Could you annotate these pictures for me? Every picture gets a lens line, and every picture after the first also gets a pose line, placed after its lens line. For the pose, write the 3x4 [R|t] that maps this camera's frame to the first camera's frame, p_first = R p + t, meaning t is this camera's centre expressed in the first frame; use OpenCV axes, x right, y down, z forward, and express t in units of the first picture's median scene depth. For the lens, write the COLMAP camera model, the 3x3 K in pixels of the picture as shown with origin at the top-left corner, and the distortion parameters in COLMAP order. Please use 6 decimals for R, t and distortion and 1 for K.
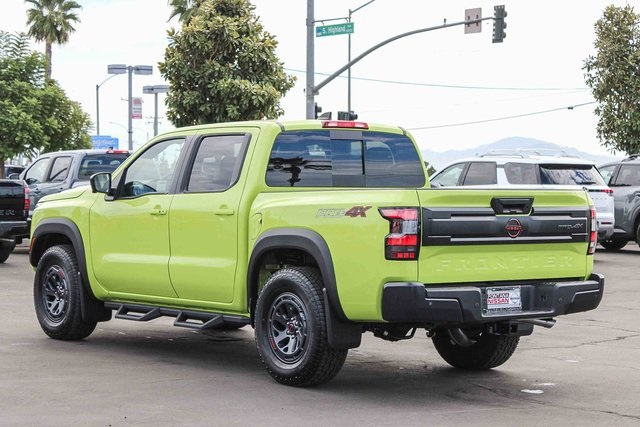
lens RADIAL K [[1576.1, 0, 320.0], [0, 1576.1, 213.5], [0, 0, 1]] dist [-0.013325, 0.115656]
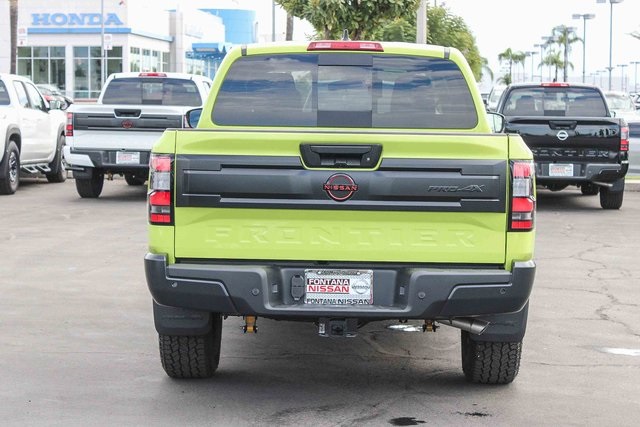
lens RADIAL K [[1576.1, 0, 320.0], [0, 1576.1, 213.5], [0, 0, 1]] dist [-0.013325, 0.115656]
pose [[0.773252, 0.046300, -0.632406, 0.554205], [-0.021492, 0.998671, 0.046836, -0.011724], [0.633734, -0.022624, 0.773220, 0.443555]]
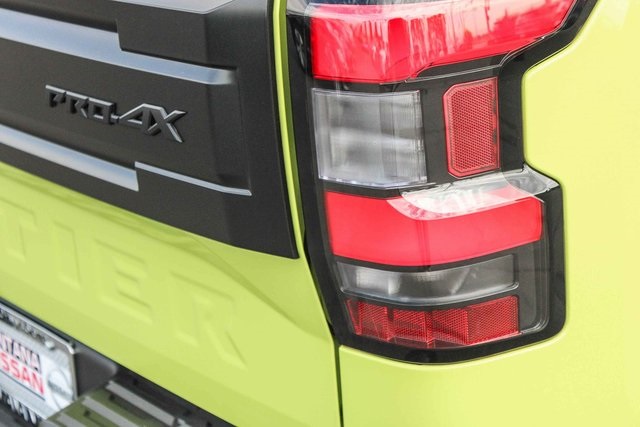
lens RADIAL K [[1576.1, 0, 320.0], [0, 1576.1, 213.5], [0, 0, 1]] dist [-0.013325, 0.115656]
pose [[-0.037267, 0.300865, -0.952938, 0.304952], [0.055110, 0.952768, 0.298656, -0.025140], [0.997785, -0.041386, -0.052088, 1.043837]]
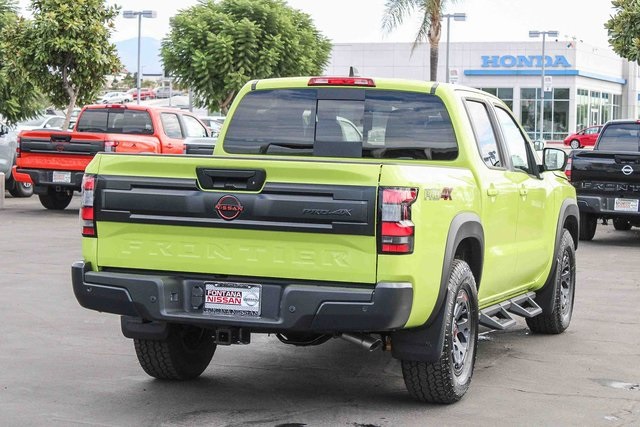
lens RADIAL K [[1576.1, 0, 320.0], [0, 1576.1, 213.5], [0, 0, 1]] dist [-0.013325, 0.115656]
pose [[0.543917, 0.049358, -0.837686, 0.786385], [-0.044060, 0.998571, 0.030229, -0.013152], [0.837982, 0.020466, 0.545314, 0.606651]]
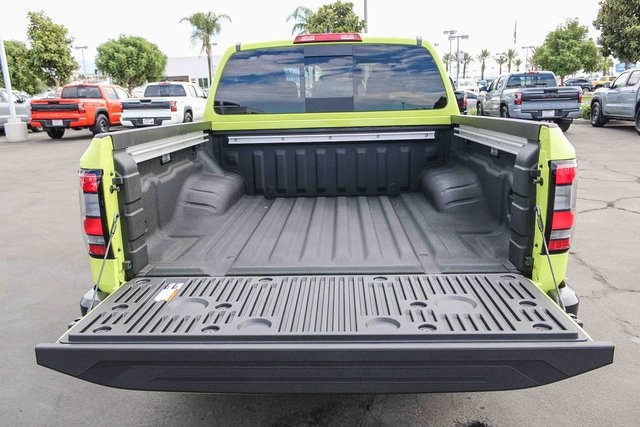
lens RADIAL K [[526.3, 0, 320.0], [0, 526.3, 213.5], [0, 0, 1]] dist [0.001040, 0.006760]
pose [[0.762617, 0.119470, -0.635721, 0.231144], [0.019946, 0.977985, 0.207719, -0.025134], [0.646542, -0.171090, 0.743446, 0.857942]]
